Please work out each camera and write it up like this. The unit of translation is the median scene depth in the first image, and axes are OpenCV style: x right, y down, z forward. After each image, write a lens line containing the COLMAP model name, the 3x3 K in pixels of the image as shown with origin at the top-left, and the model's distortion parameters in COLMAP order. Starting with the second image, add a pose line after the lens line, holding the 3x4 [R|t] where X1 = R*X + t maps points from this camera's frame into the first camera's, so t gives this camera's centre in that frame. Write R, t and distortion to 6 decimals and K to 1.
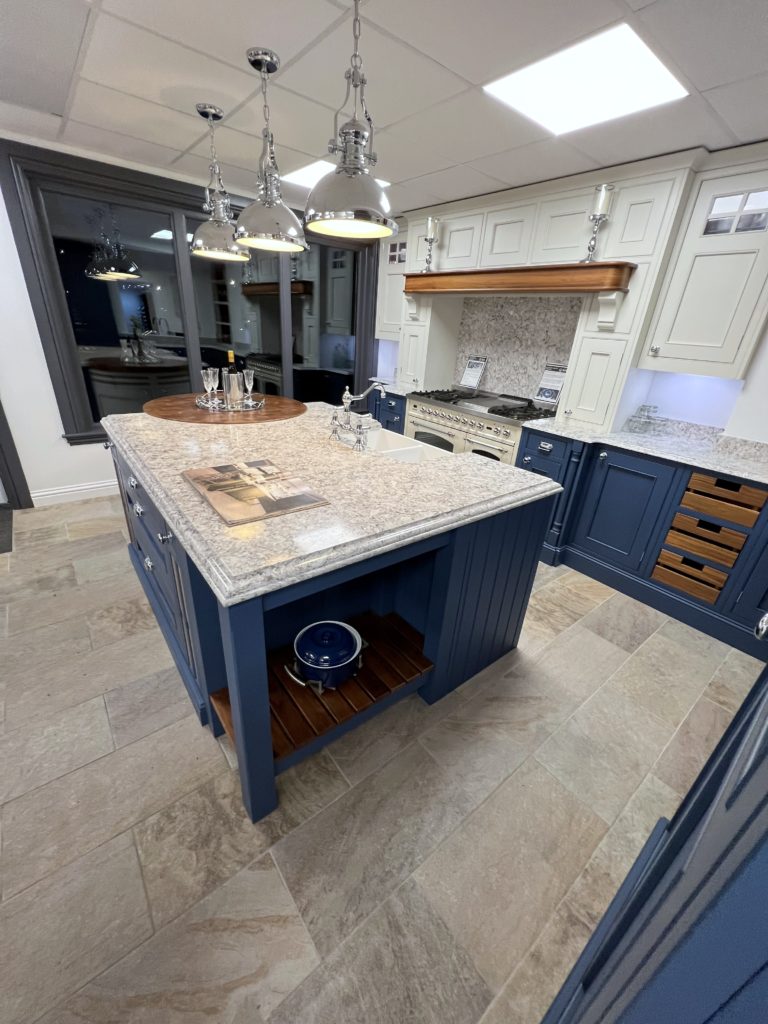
lens RADIAL K [[407.3, 0, 381.6], [0, 407.3, 514.2], [0, 0, 1]] dist [-0.004659, 0.000506]
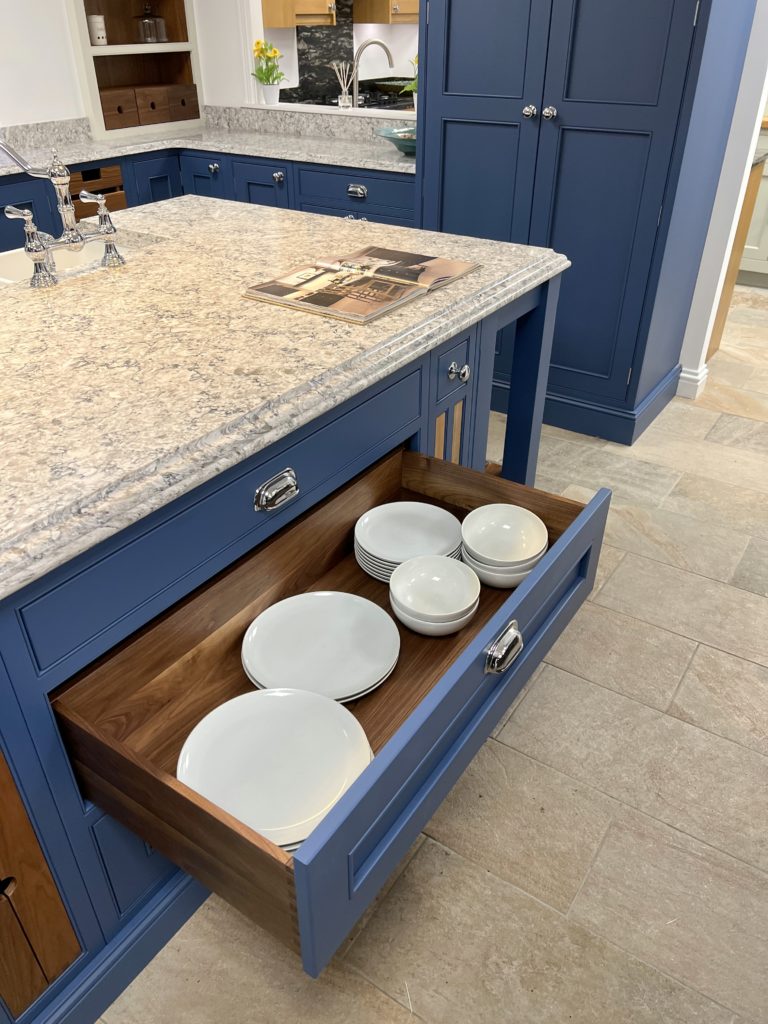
lens RADIAL K [[766.4, 0, 378.9], [0, 766.4, 519.1], [0, 0, 1]] dist [0.035795, -0.040476]
pose [[-0.293242, -0.578190, 0.761384, -0.963841], [0.389684, 0.654948, 0.647448, -0.395748], [-0.873015, 0.486559, 0.033253, 0.717034]]
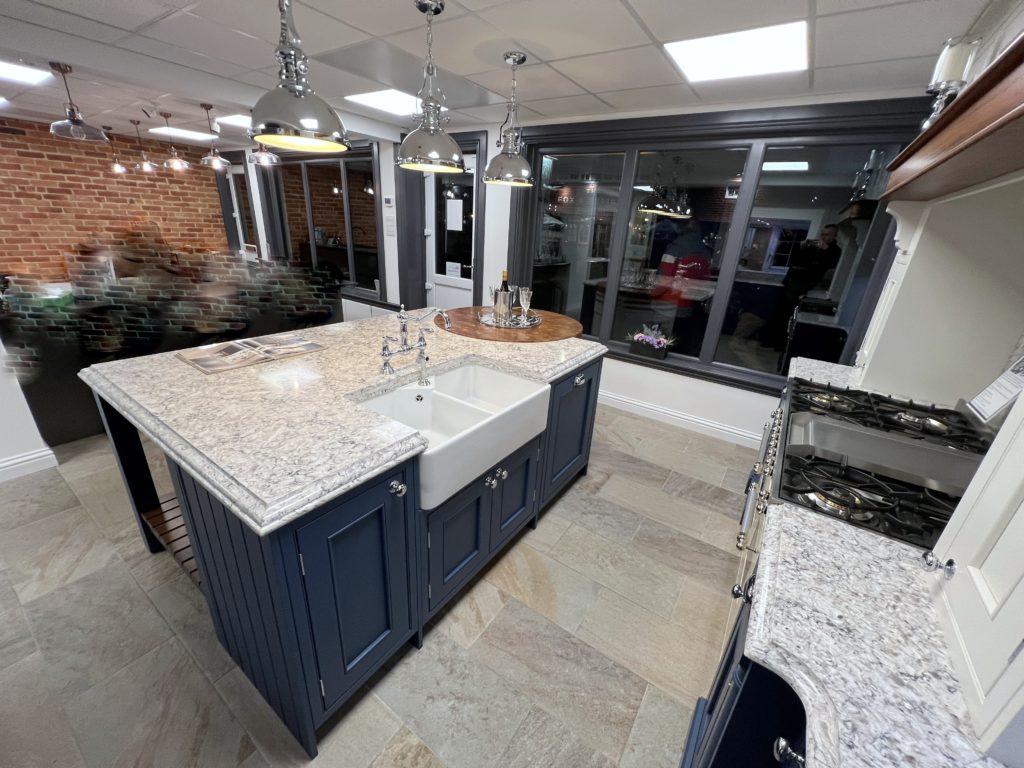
lens RADIAL K [[407.3, 0, 516.8], [0, 407.3, 384.1], [0, 0, 1]] dist [-0.004659, 0.000506]
pose [[0.300707, 0.304843, -0.903685, 0.729869], [-0.439828, 0.885089, 0.152214, -0.344371], [0.846242, 0.351694, 0.400231, 0.773964]]
